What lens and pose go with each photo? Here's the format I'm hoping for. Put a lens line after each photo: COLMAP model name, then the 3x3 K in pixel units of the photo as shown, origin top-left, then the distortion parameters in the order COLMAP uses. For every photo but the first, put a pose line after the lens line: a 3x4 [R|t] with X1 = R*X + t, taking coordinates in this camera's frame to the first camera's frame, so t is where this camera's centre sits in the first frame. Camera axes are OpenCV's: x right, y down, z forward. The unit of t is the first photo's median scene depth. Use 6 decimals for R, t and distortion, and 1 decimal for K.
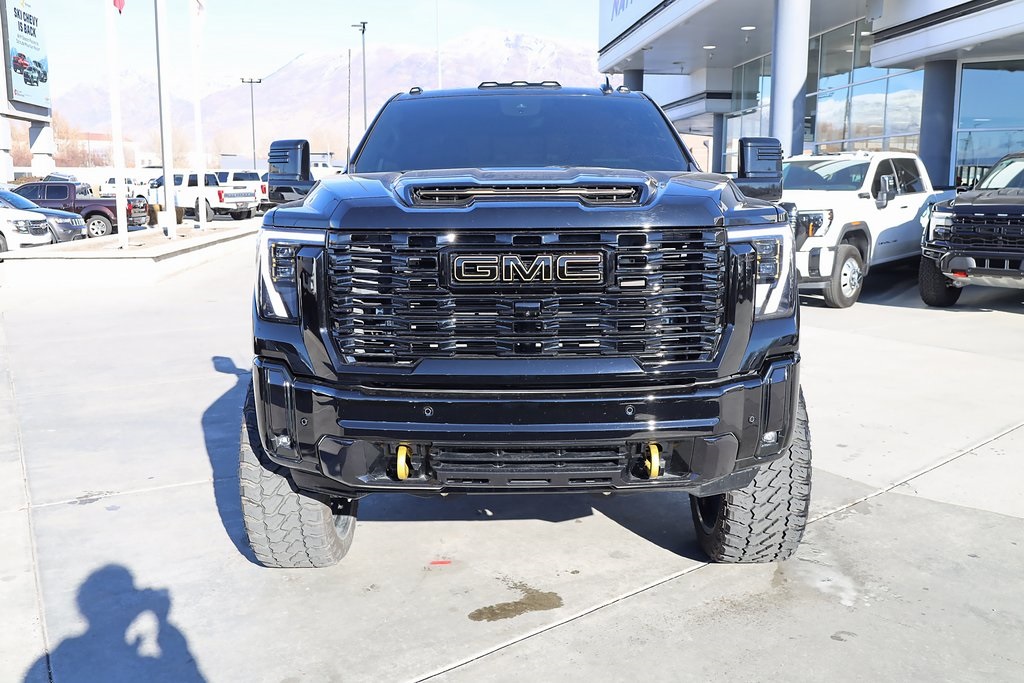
lens RADIAL K [[915.7, 0, 512.0], [0, 915.7, 341.5], [0, 0, 1]] dist [-0.002892, -0.003919]
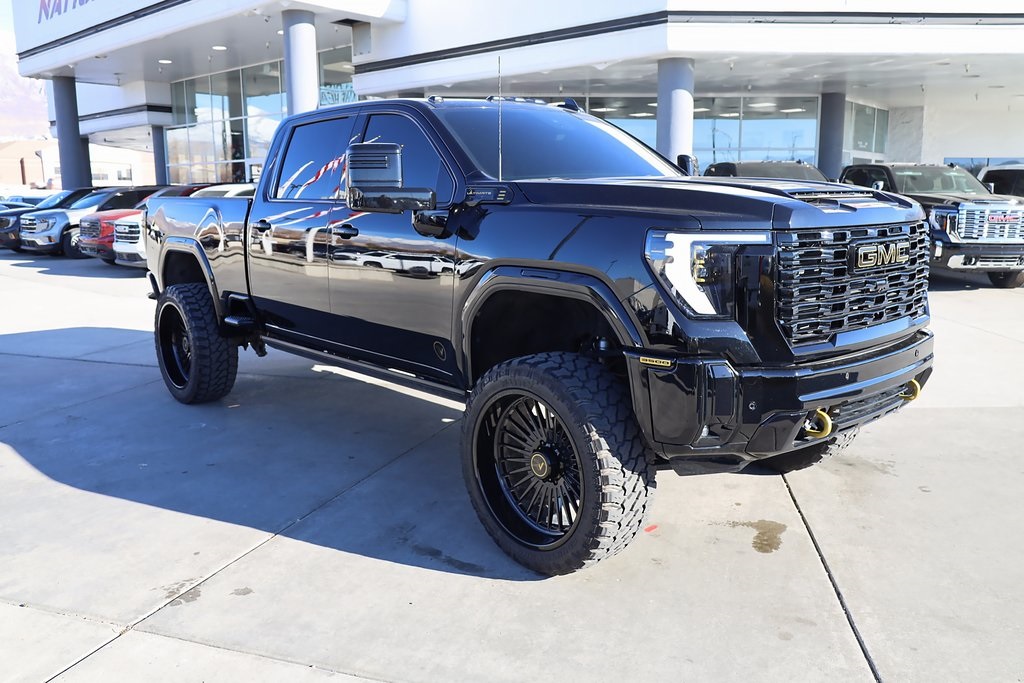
lens RADIAL K [[828.9, 0, 512.0], [0, 828.9, 341.5], [0, 0, 1]] dist [-0.028129, -0.005880]
pose [[0.743671, -0.115808, 0.658439, -0.197424], [0.111815, 0.992555, 0.048284, -0.012579], [-0.659129, 0.037715, 0.751083, 0.080022]]
